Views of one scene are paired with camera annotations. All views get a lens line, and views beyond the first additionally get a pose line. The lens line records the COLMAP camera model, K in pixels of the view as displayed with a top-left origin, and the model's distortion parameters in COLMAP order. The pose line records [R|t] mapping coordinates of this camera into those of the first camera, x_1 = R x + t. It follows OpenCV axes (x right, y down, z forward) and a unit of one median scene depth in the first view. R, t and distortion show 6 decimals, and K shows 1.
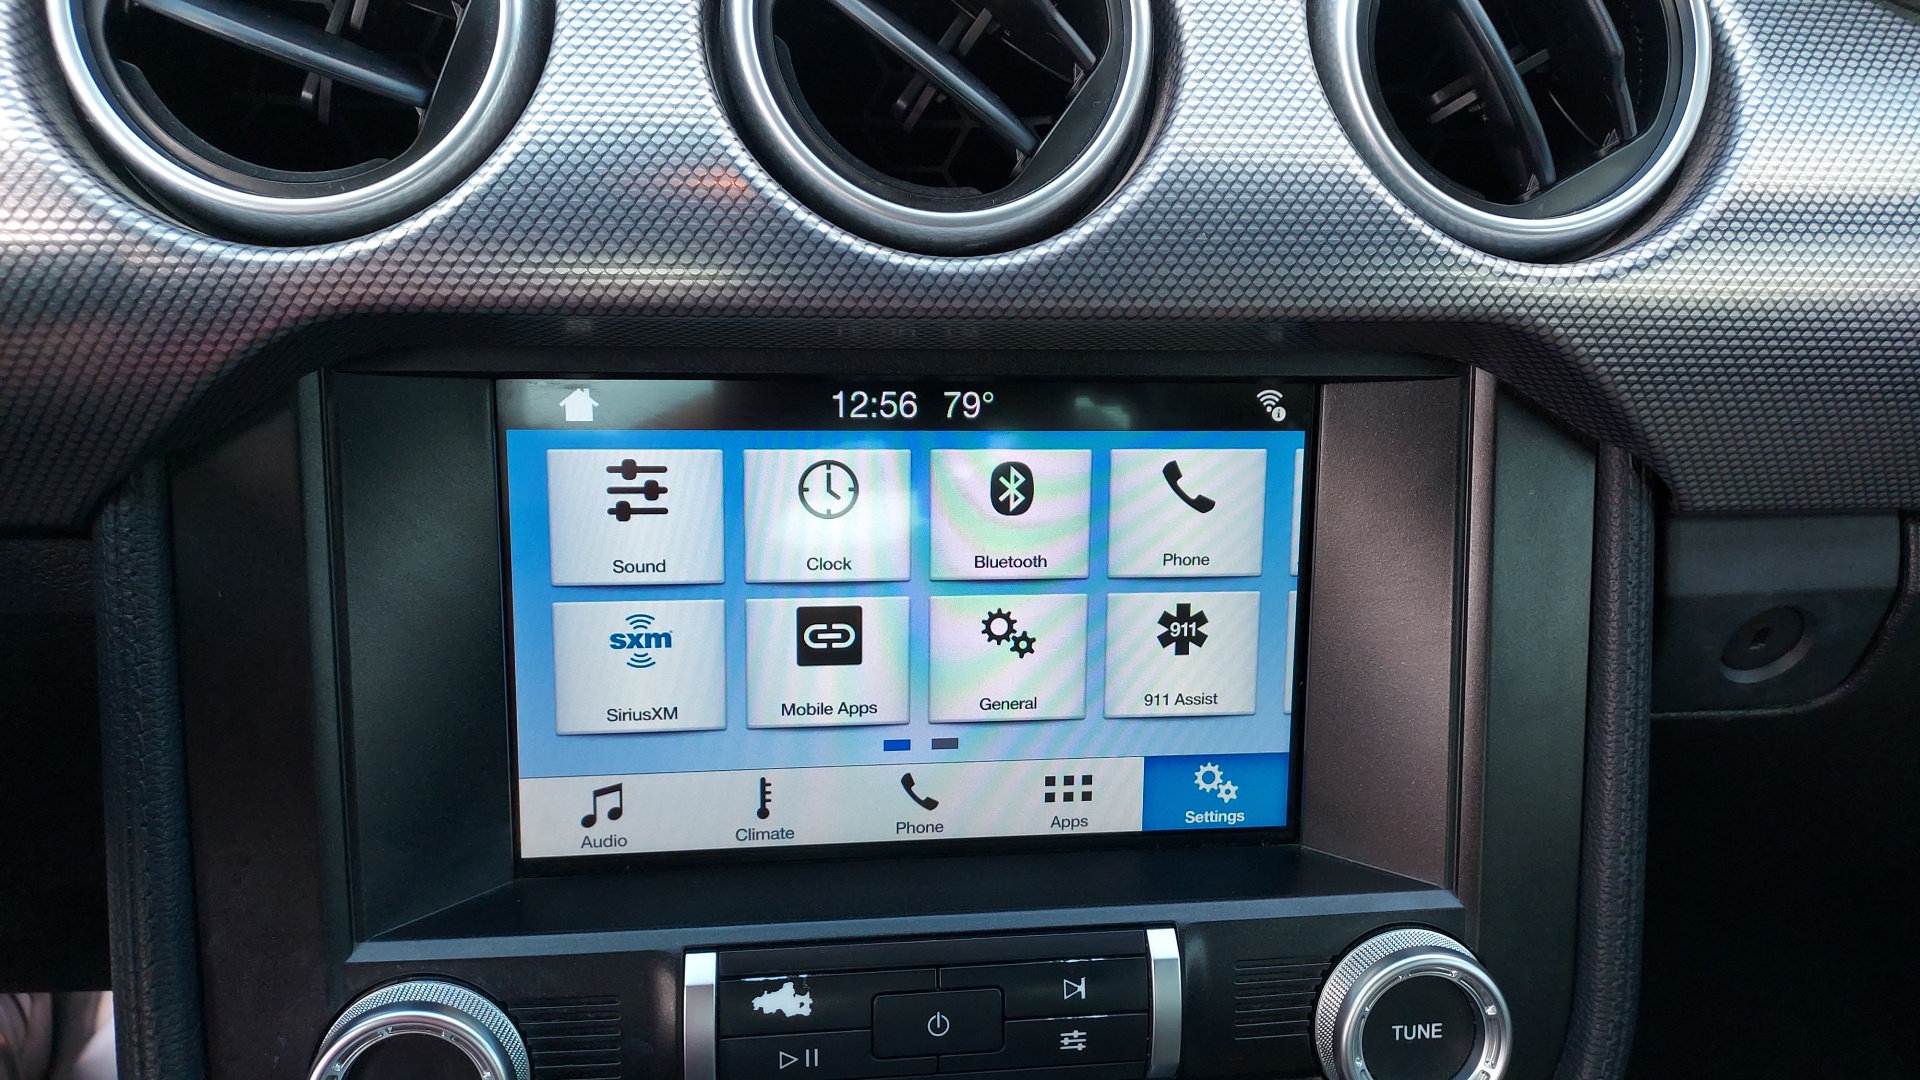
lens RADIAL K [[1365.7, 0, 971.7], [0, 1365.7, 528.3], [0, 0, 1]] dist [0.060416, -0.114438]
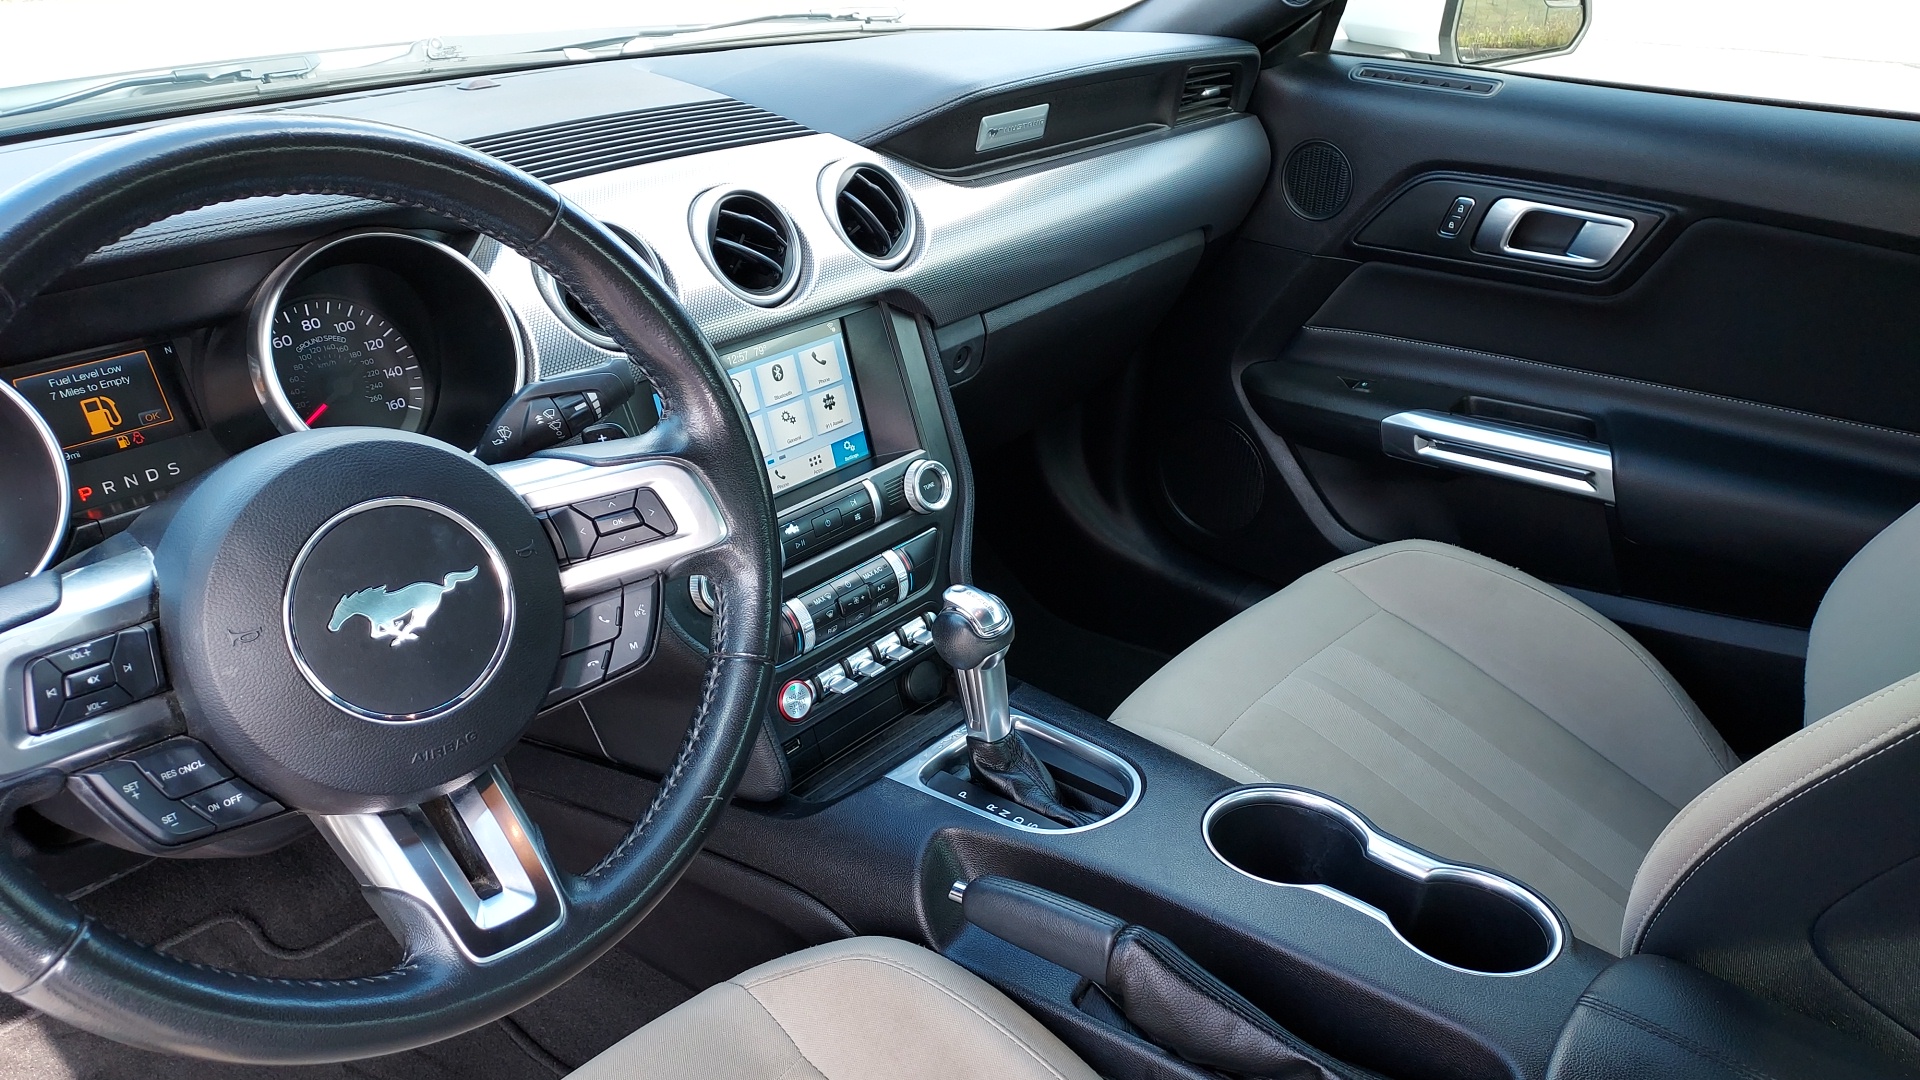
lens RADIAL K [[1386.1, 0, 1003.6], [0, 1386.1, 544.2], [0, 0, 1]] dist [0.024257, -0.012456]
pose [[0.728664, -0.346939, 0.590493, -1.664155], [0.301247, 0.936671, 0.178597, -0.075141], [-0.615061, 0.047747, 0.787033, -1.887468]]
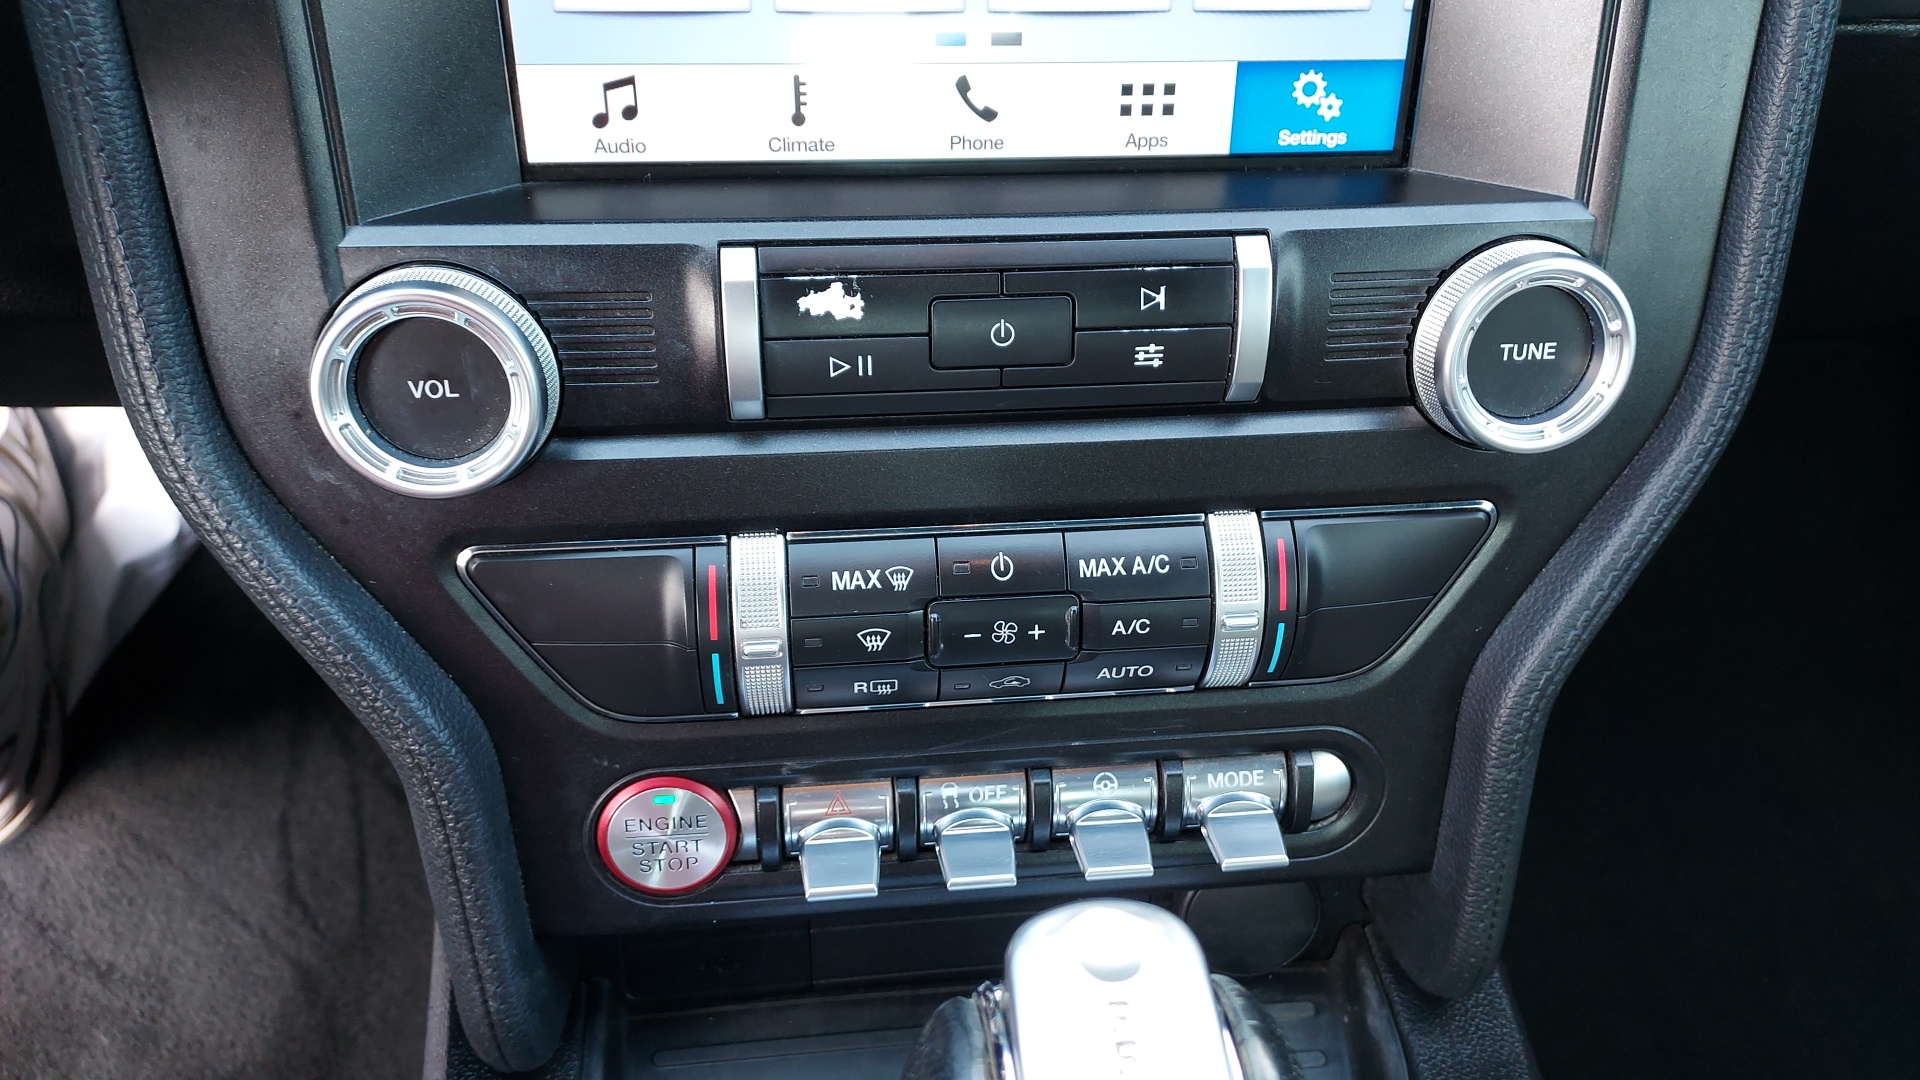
lens RADIAL K [[1365.7, 0, 971.7], [0, 1365.7, 528.3], [0, 0, 1]] dist [0.060416, -0.114438]
pose [[0.999854, 0.001074, -0.017071, -0.027167], [0.004108, 0.953742, 0.300598, 0.198087], [0.016604, -0.300624, 0.953598, 0.091147]]
